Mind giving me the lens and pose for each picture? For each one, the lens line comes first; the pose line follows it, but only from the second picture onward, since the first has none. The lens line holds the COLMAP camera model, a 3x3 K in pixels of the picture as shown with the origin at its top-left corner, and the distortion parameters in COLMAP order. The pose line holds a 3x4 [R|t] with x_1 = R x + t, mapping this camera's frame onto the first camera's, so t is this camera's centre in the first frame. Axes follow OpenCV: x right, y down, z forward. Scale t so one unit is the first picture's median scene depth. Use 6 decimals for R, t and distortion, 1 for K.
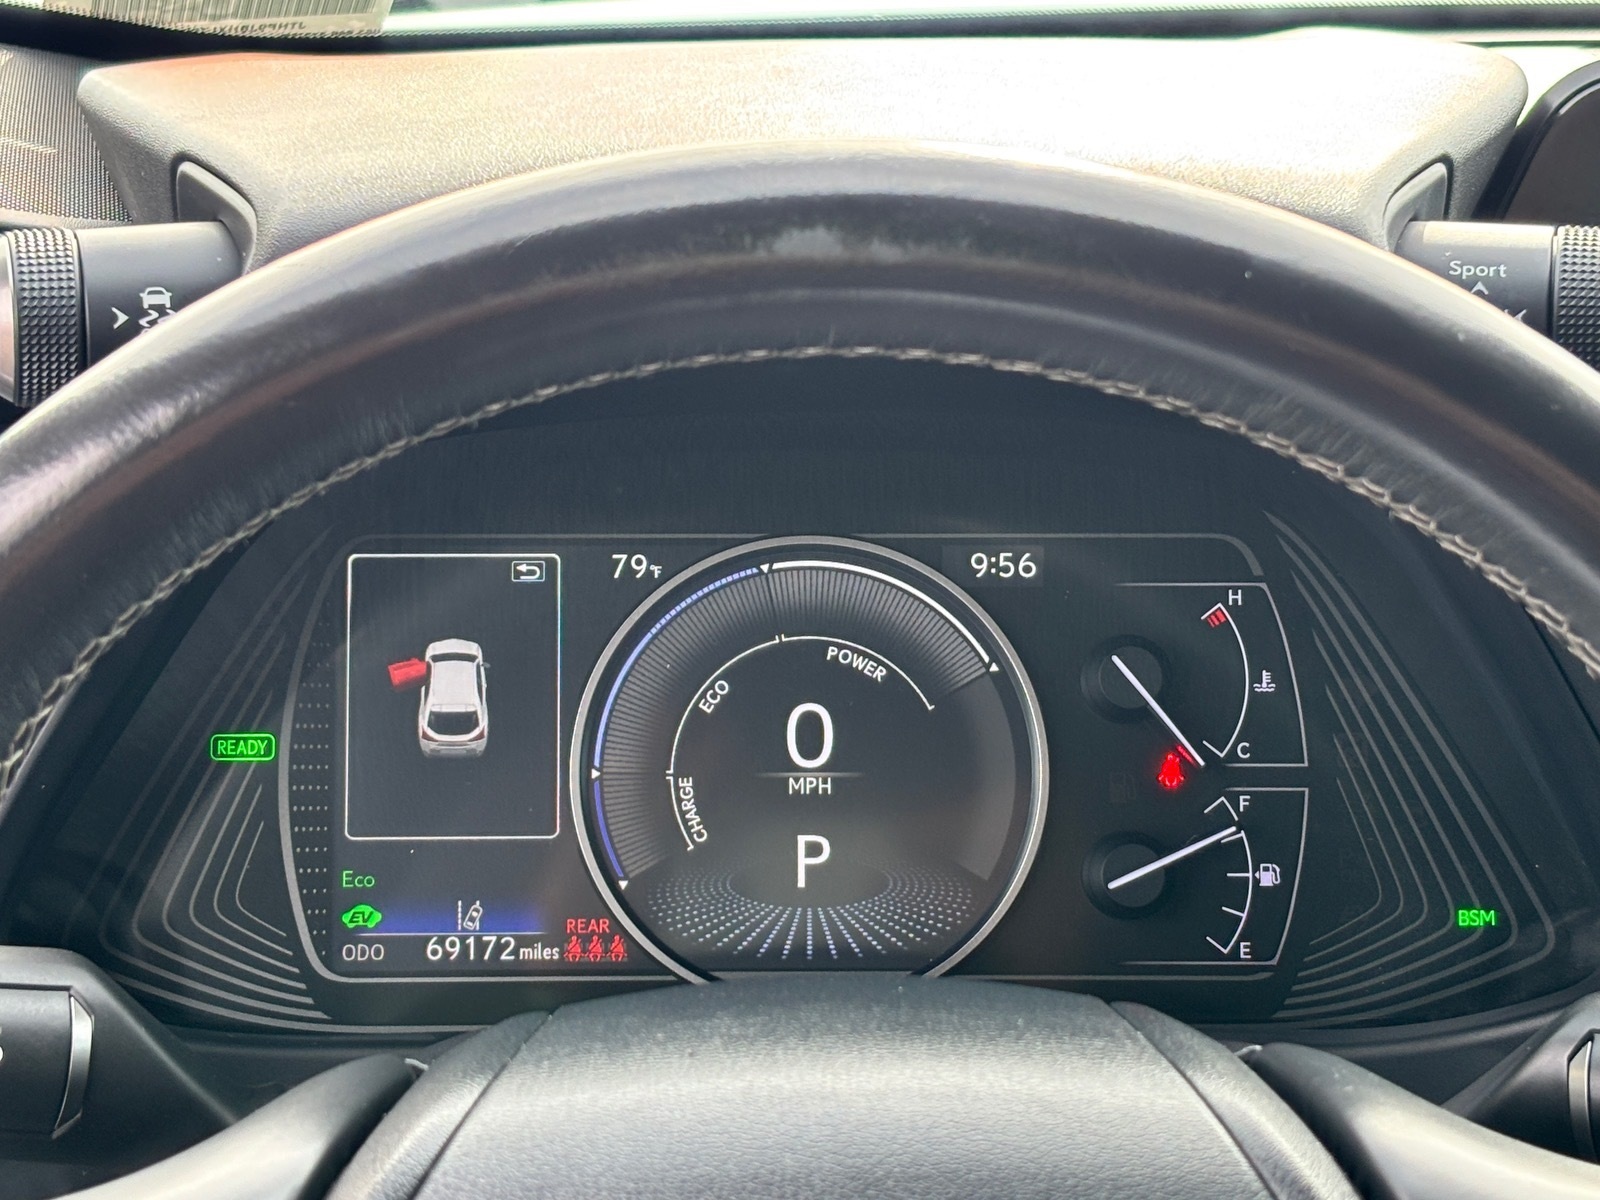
lens RADIAL K [[3273.6, 0, 800.0], [0, 3273.6, 600.0], [0, 0, 1]] dist [0.244789, -0.002271]
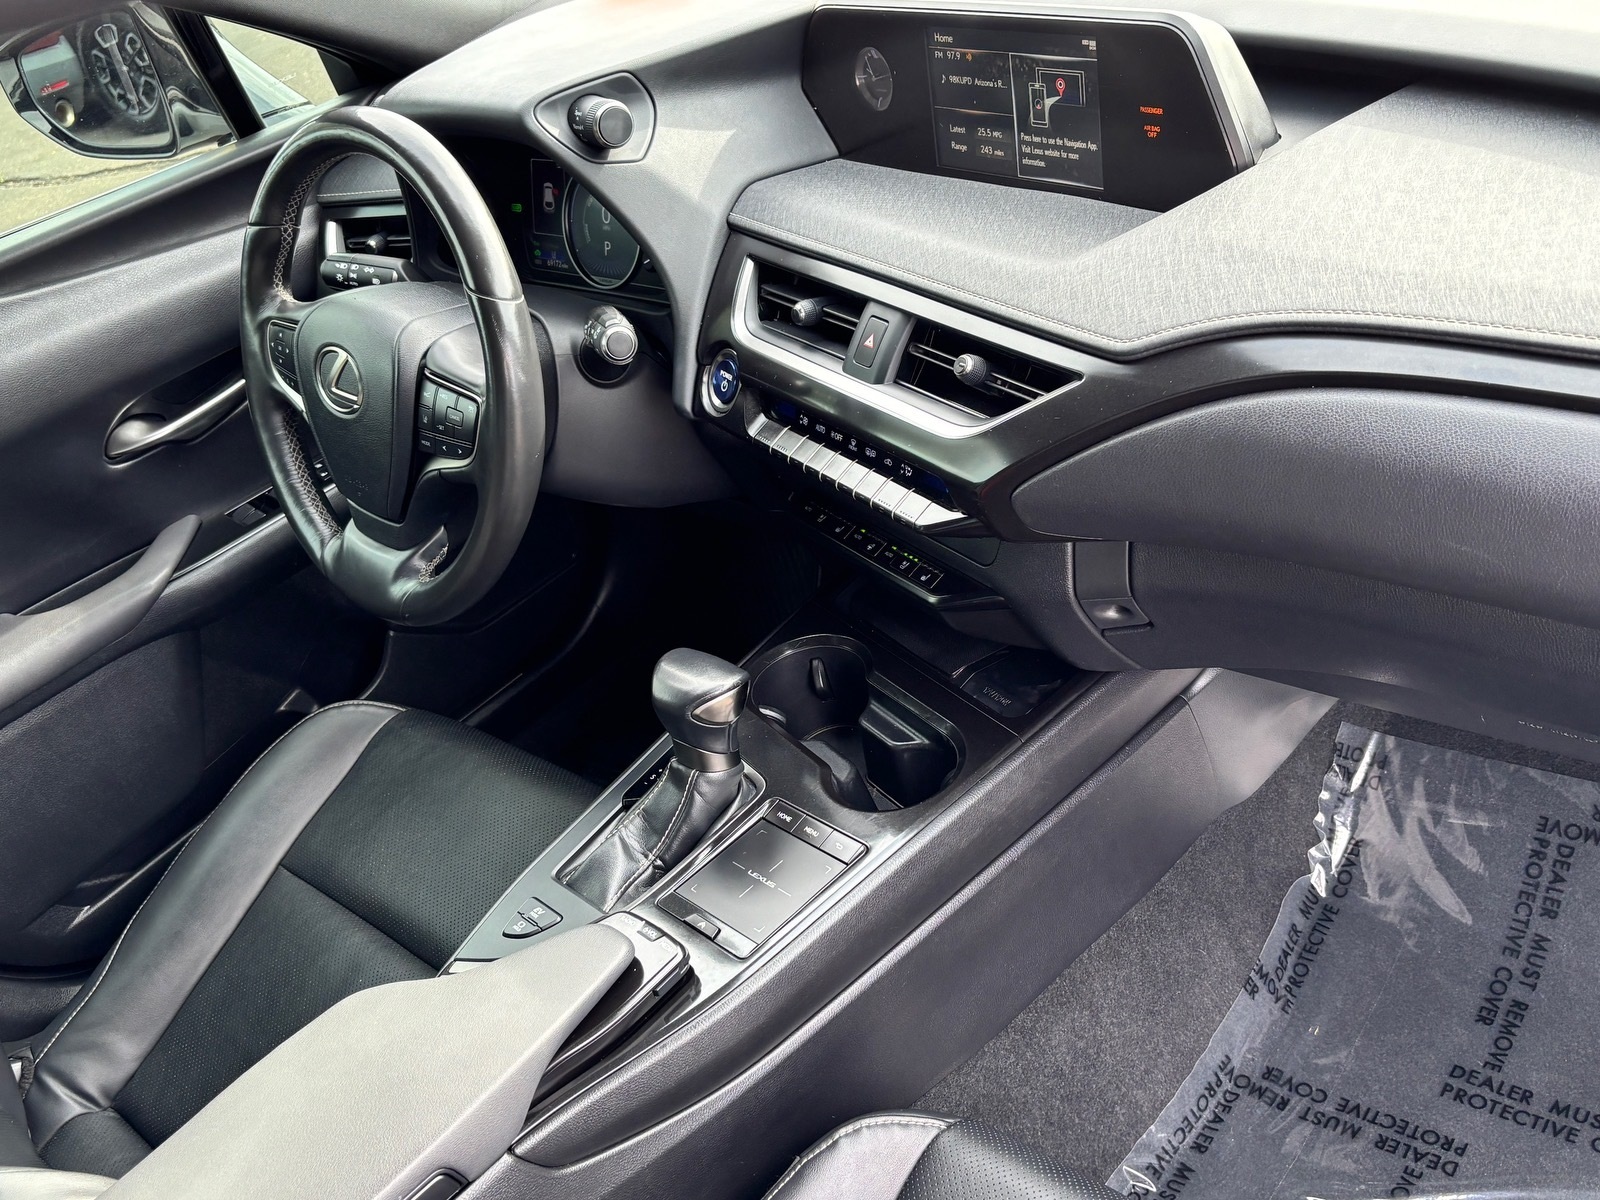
lens RADIAL K [[1574.0, 0, 795.8], [0, 1574.0, 599.5], [0, 0, 1]] dist [0.102585, -0.229621]
pose [[0.697282, 0.233432, -0.677722, 1.500747], [0.041055, 0.930929, 0.362886, -0.199630], [0.715620, -0.280858, 0.639537, -0.137833]]
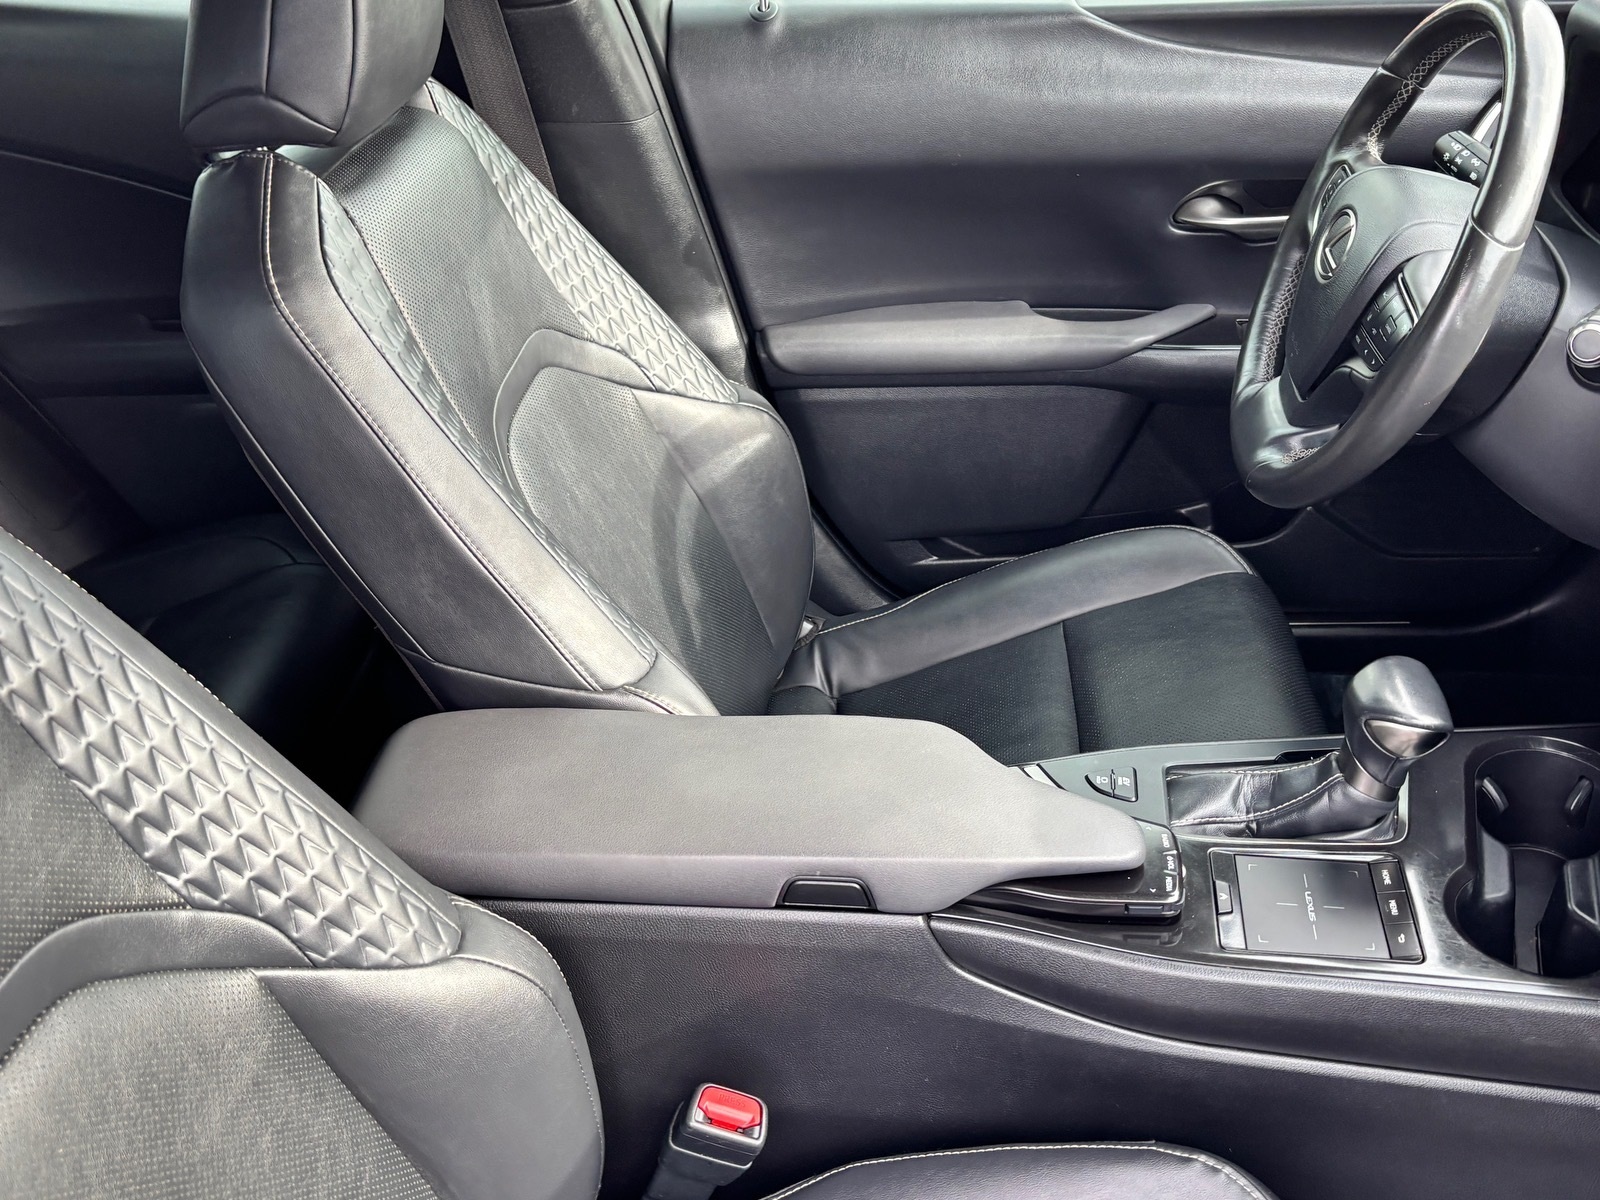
lens RADIAL K [[1574.0, 0, 795.8], [0, 1574.0, 599.5], [0, 0, 1]] dist [0.102585, -0.229621]
pose [[-0.102497, 0.518177, -0.849109, 1.613664], [-0.235982, 0.816571, 0.526806, -0.258654], [0.966337, 0.254371, 0.038585, 0.141670]]
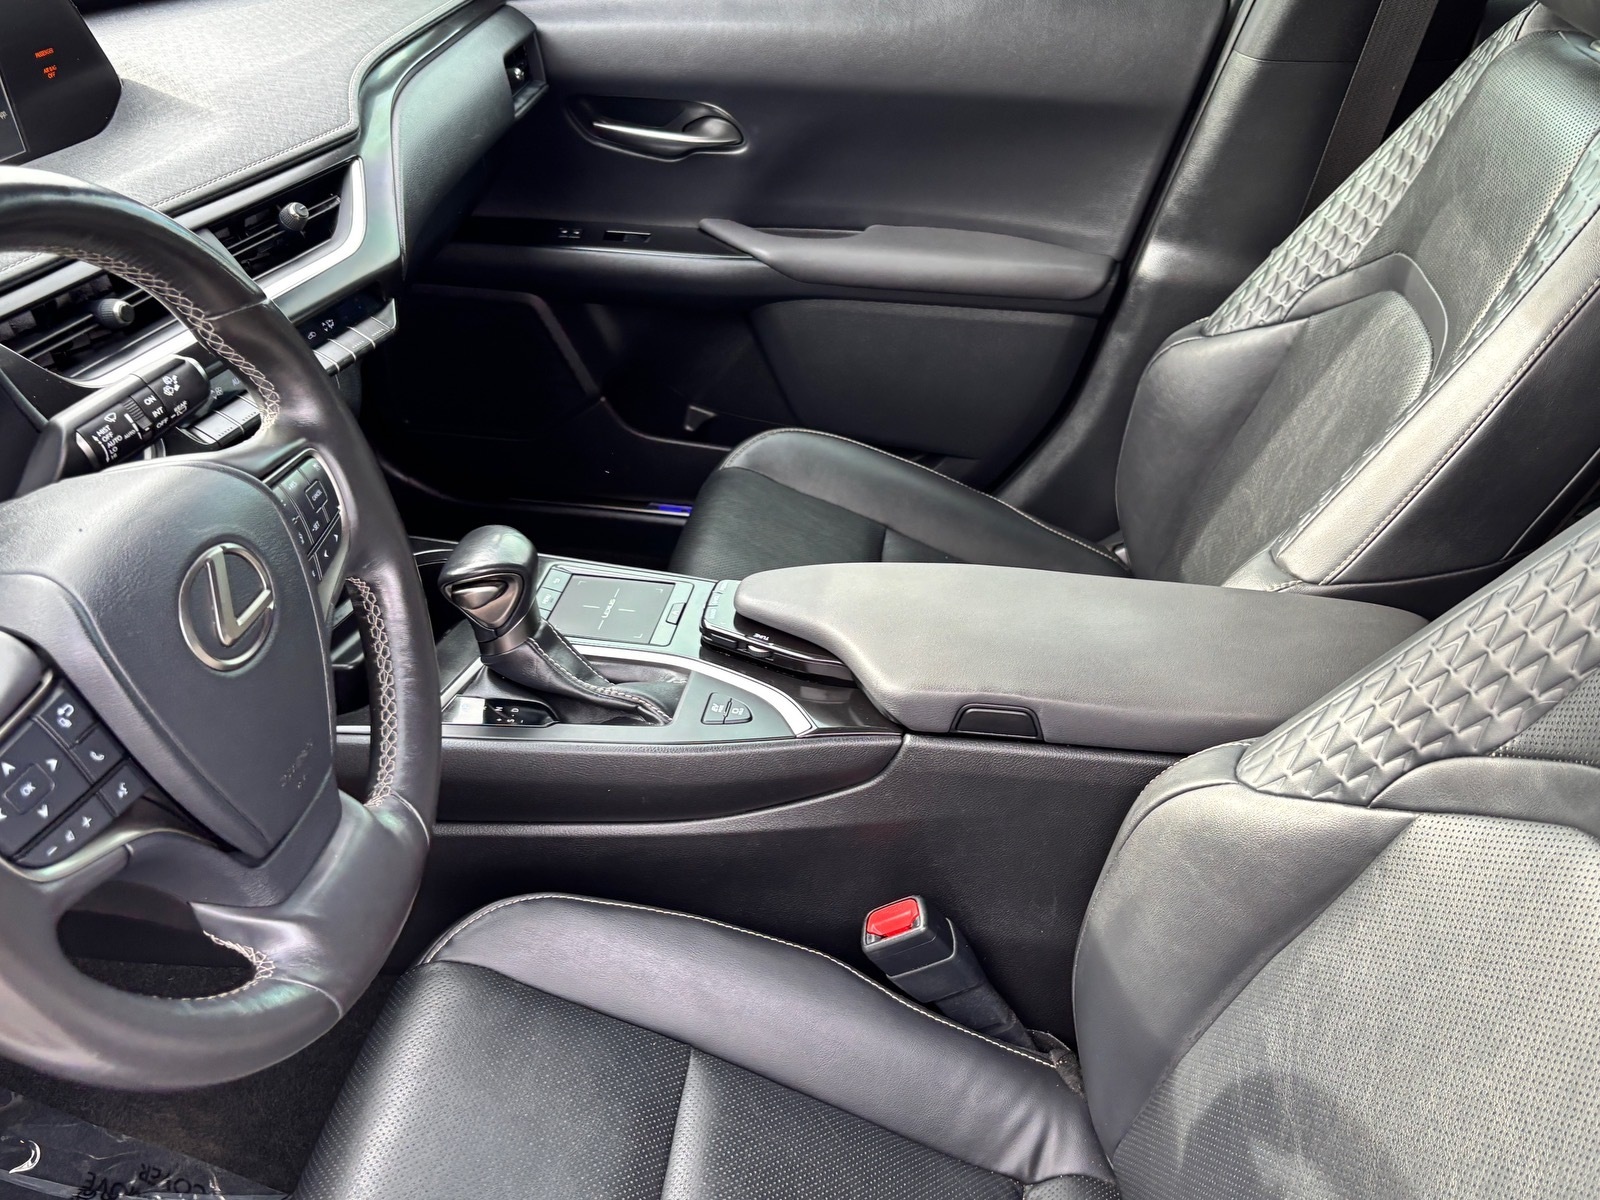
lens RADIAL K [[1517.5, 0, 797.5], [0, 1517.5, 589.6], [0, 0, 1]] dist [0.087596, -0.131118]
pose [[0.120006, -0.532301, 0.838006, -0.694327], [0.255199, 0.832281, 0.492120, -0.196473], [-0.959412, 0.154801, 0.235721, 0.109003]]
